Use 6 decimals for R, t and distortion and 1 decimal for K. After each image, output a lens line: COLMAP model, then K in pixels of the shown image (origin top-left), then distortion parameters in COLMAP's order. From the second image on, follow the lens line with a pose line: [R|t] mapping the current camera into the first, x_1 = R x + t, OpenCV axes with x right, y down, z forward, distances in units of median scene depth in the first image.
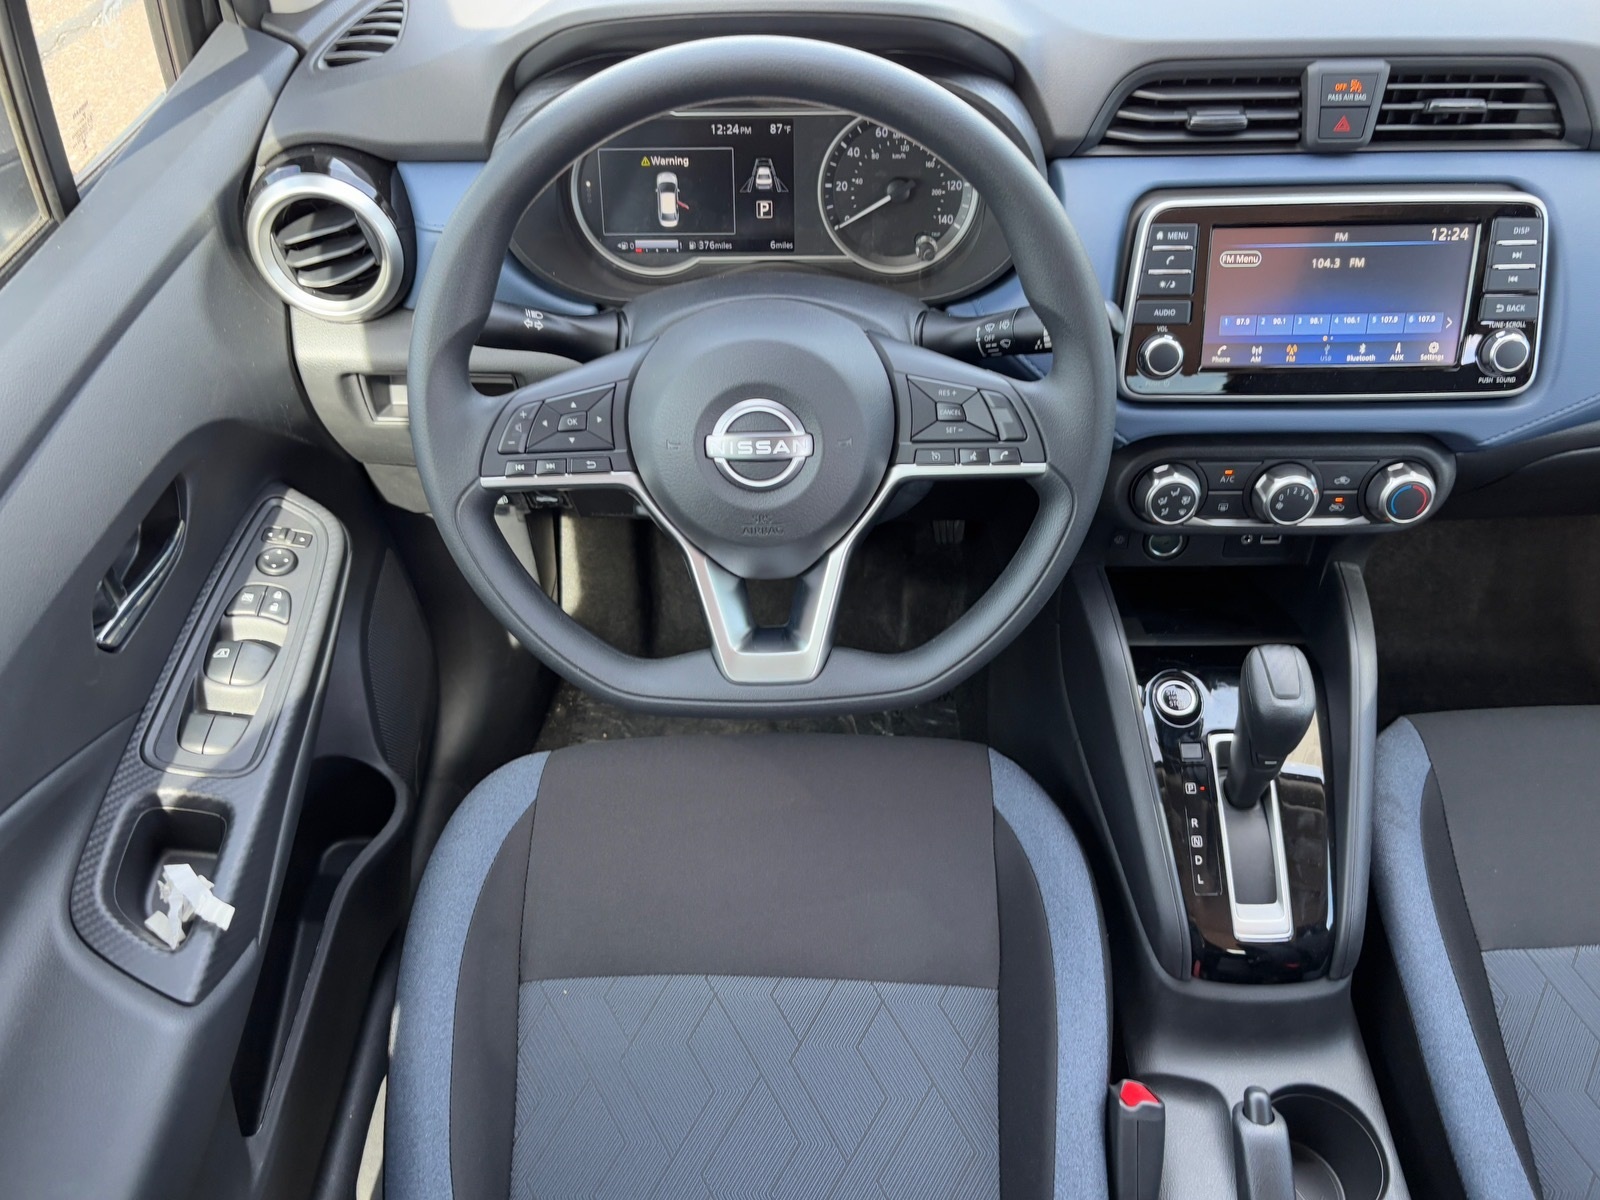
lens RADIAL K [[1302.2, 0, 795.3], [0, 1302.2, 606.8], [0, 0, 1]] dist [0.035876, -0.036180]
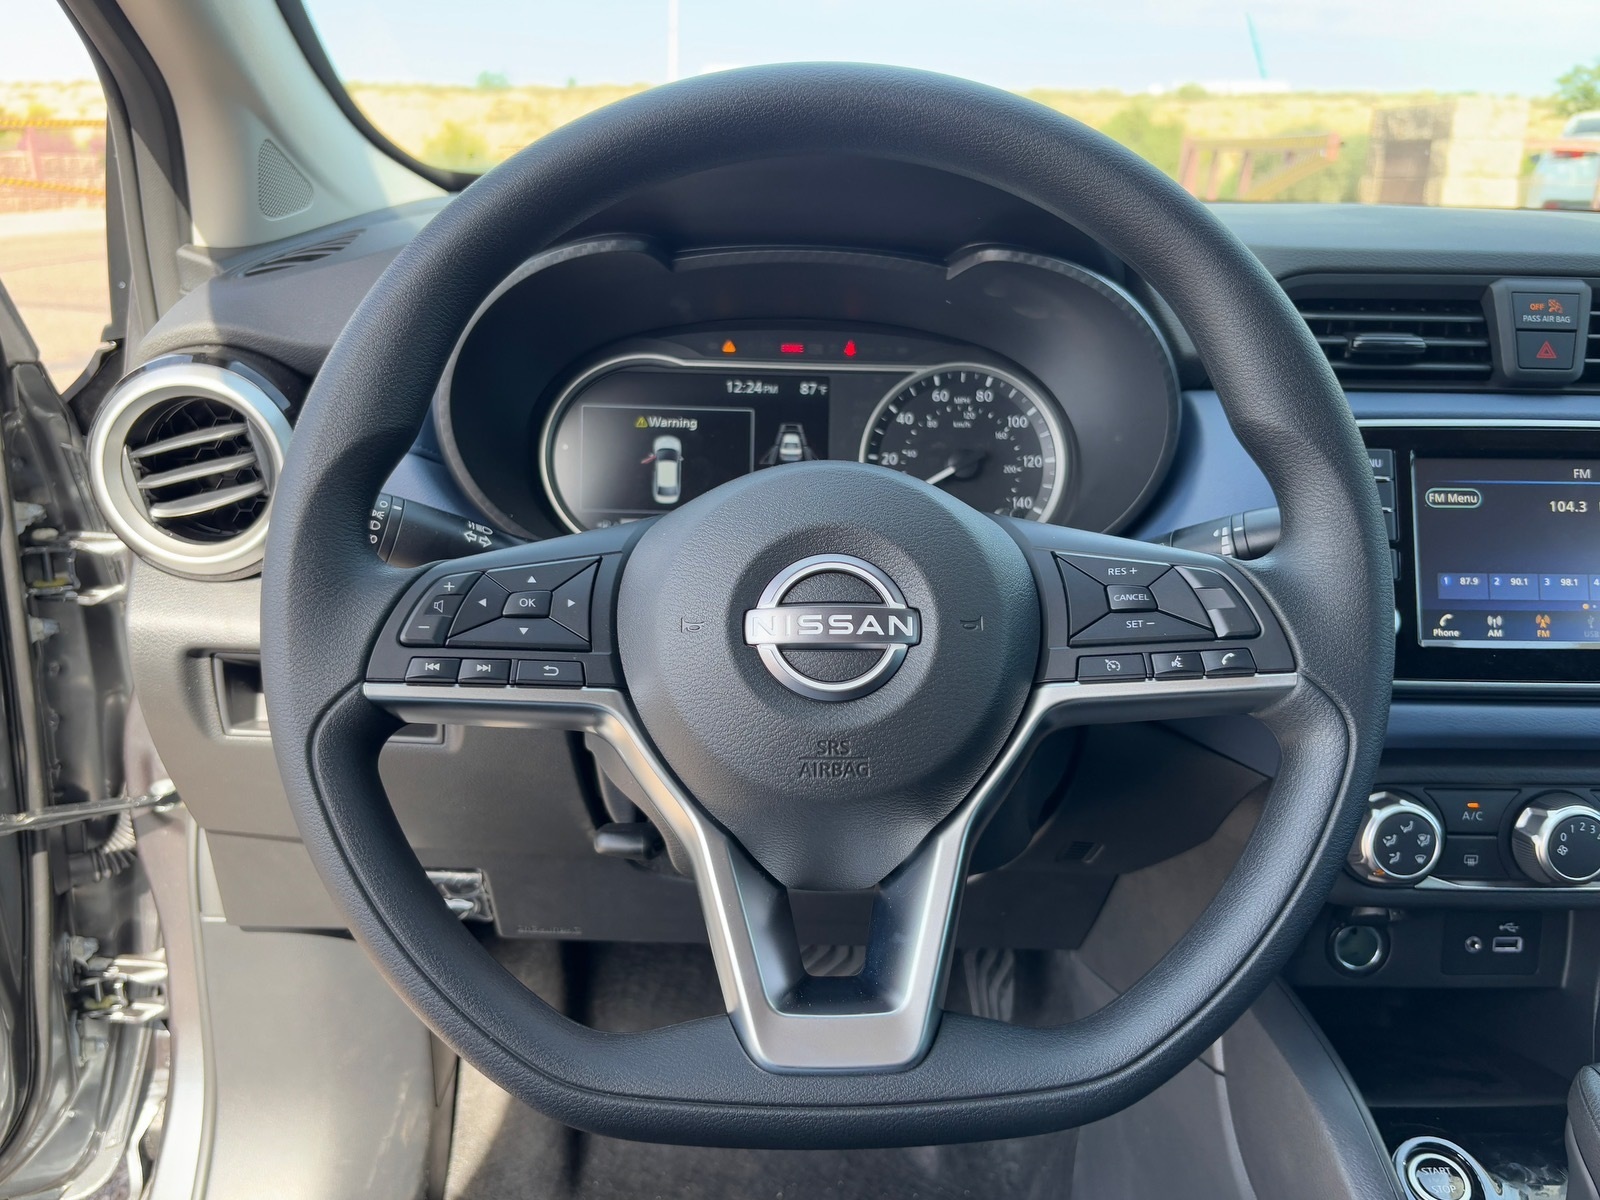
lens RADIAL K [[1302.2, 0, 787.2], [0, 1302.2, 610.5], [0, 0, 1]] dist [0.035876, -0.036180]
pose [[0.998782, 0.026584, 0.041566, -0.060140], [-0.005872, 0.900491, -0.434834, 0.108340], [-0.048989, 0.434061, 0.899551, 0.360727]]
